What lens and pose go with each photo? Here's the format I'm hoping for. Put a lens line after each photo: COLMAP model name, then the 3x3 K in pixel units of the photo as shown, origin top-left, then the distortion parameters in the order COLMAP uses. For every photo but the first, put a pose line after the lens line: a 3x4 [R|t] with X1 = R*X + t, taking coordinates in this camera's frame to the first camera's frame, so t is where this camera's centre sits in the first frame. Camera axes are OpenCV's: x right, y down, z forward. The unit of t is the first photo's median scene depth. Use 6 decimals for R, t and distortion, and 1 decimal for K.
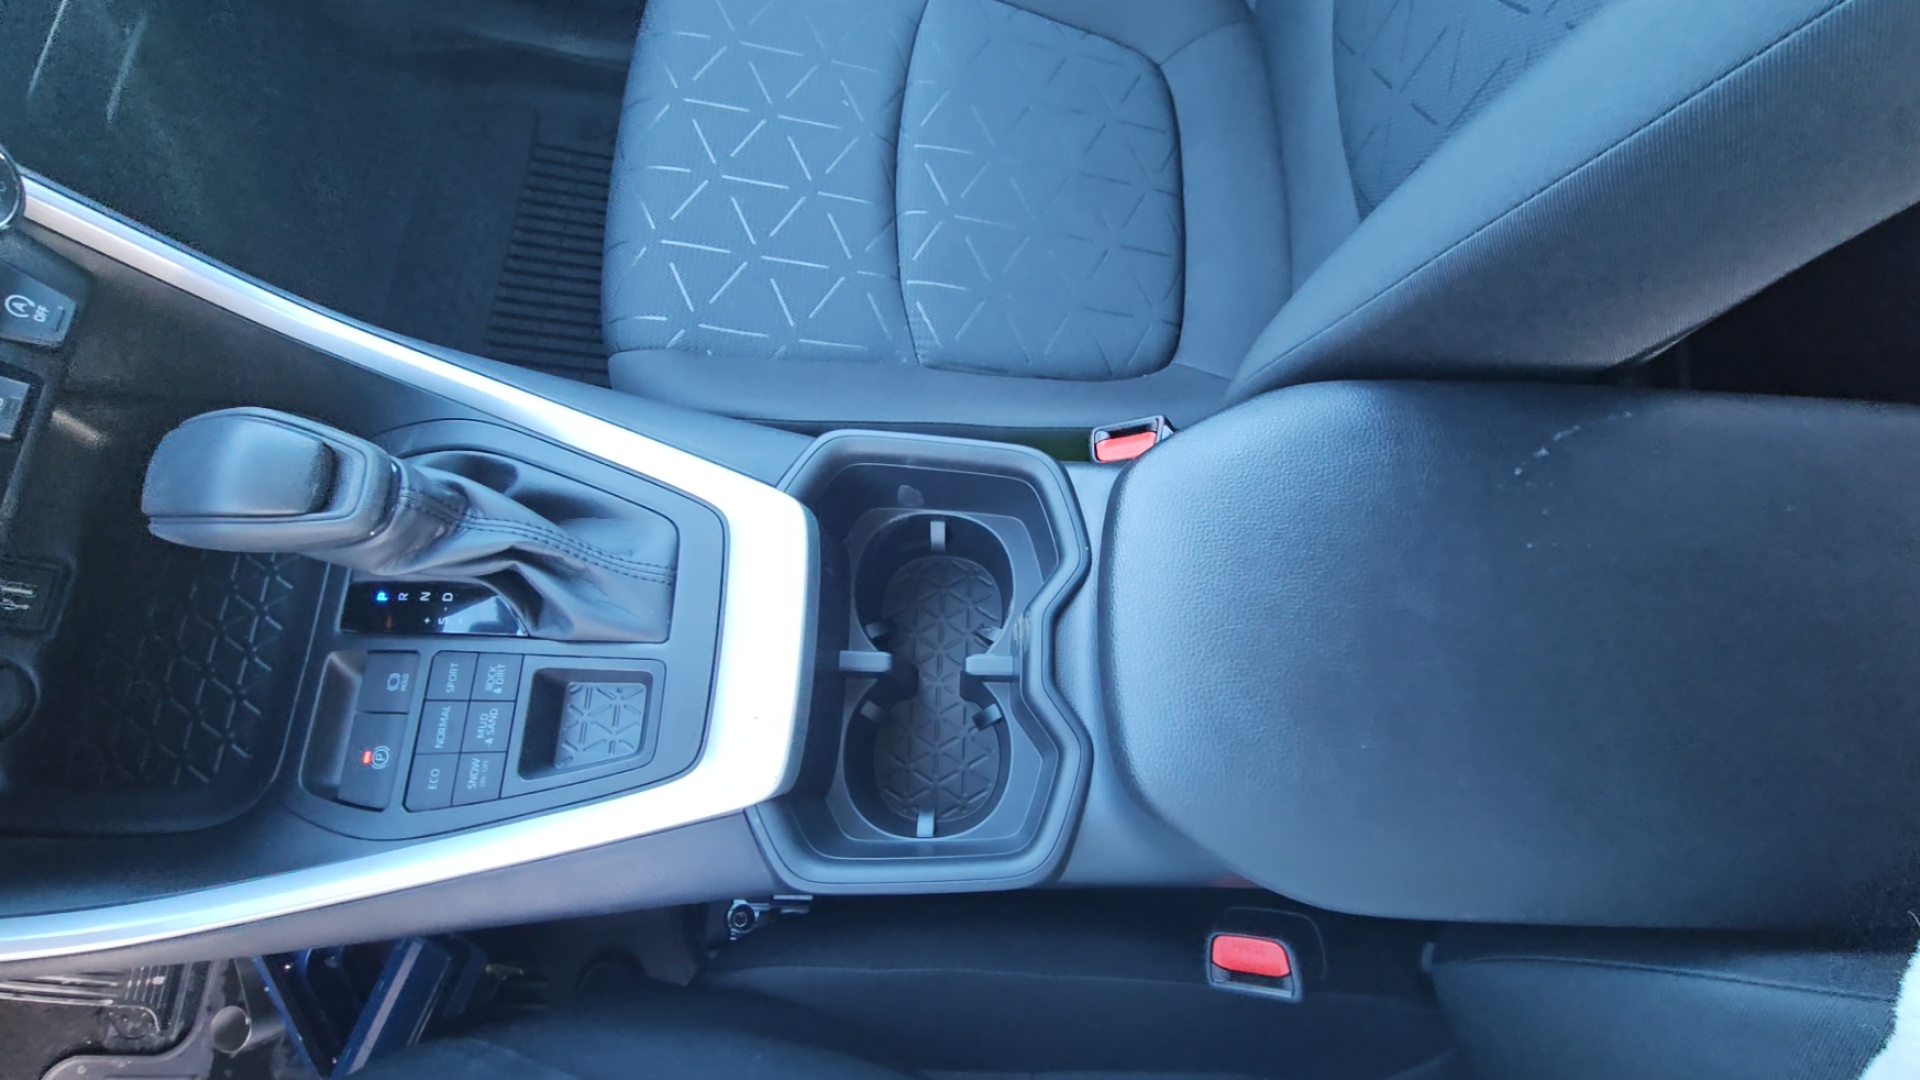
lens RADIAL K [[848.9, 0, 985.9], [0, 848.9, 545.6], [0, 0, 1]] dist [0.004640, -0.004622]
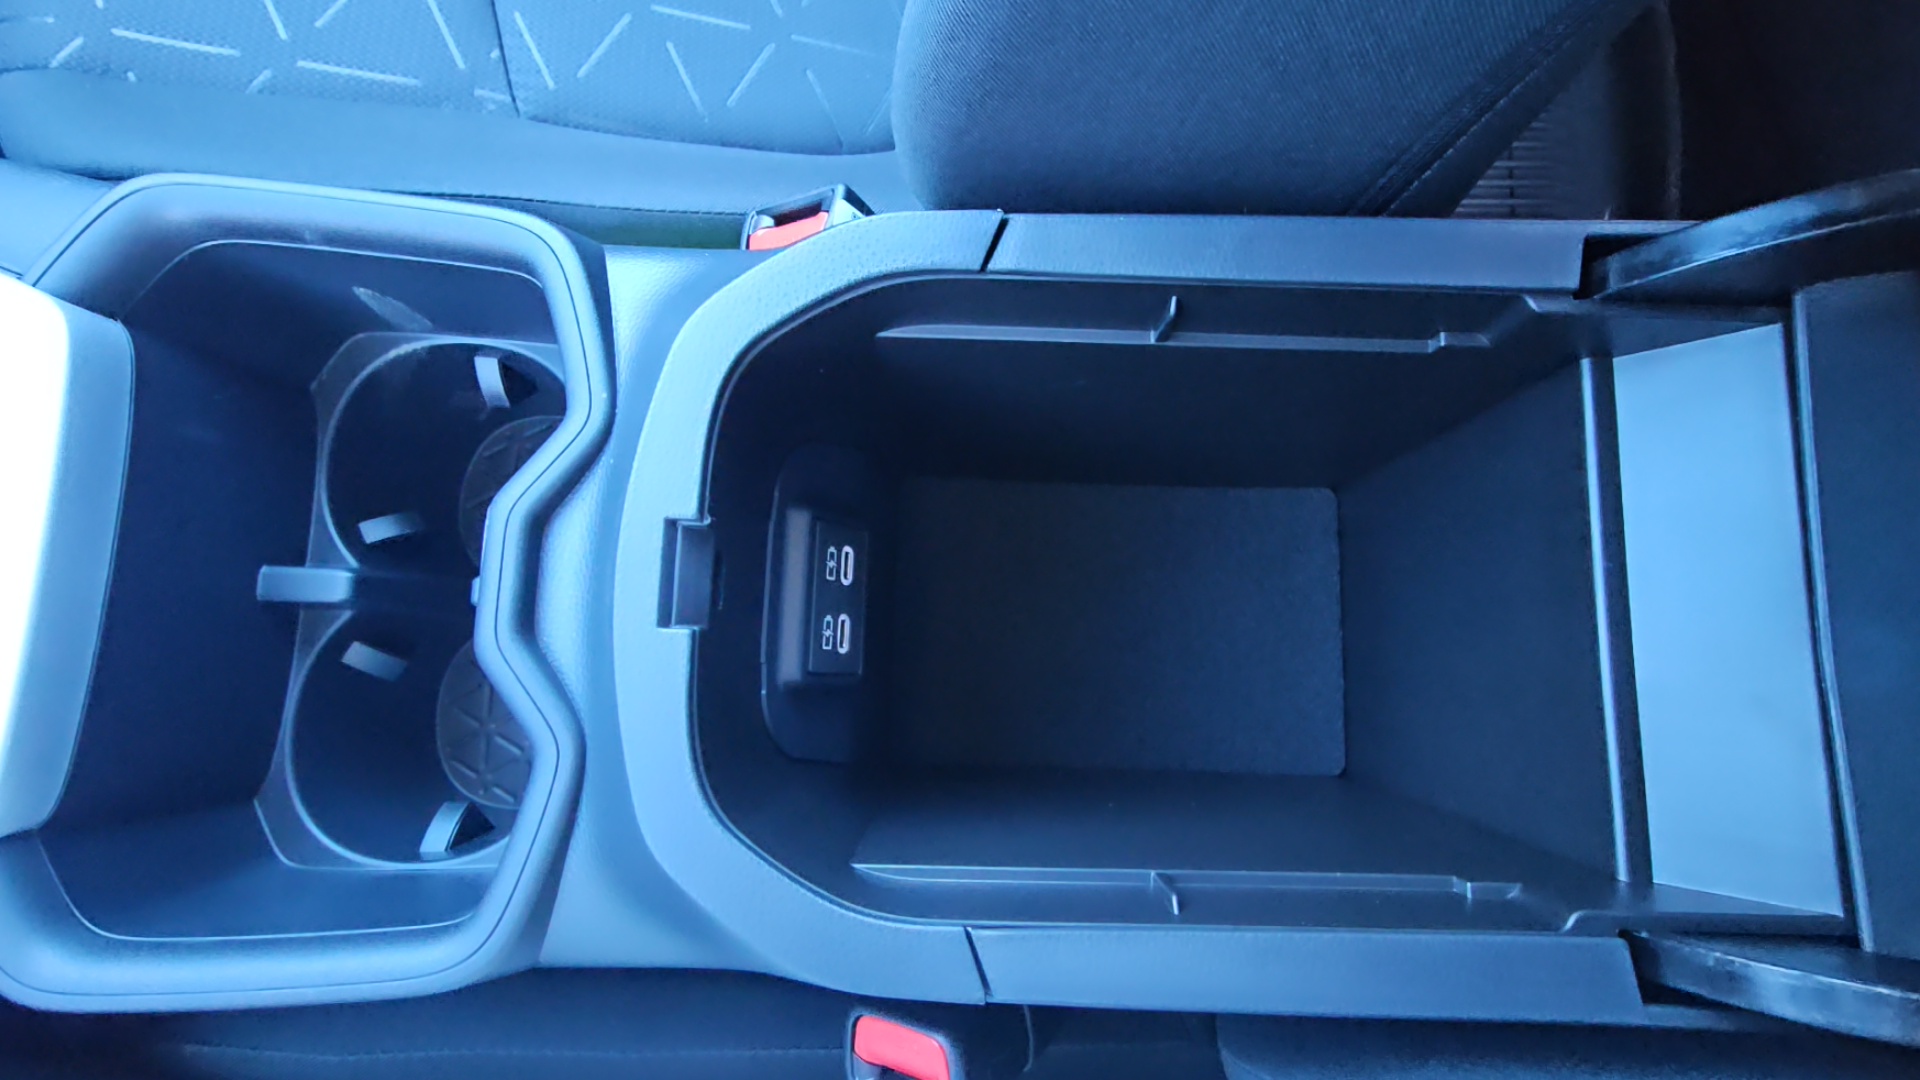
lens RADIAL K [[854.7, 0, 984.7], [0, 854.7, 537.2], [0, 0, 1]] dist [0.007233, -0.007907]
pose [[0.999271, 0.000915, 0.038178, 0.284991], [-0.006198, 0.990346, 0.138482, 0.013109], [-0.037683, -0.138617, 0.989629, 0.345414]]
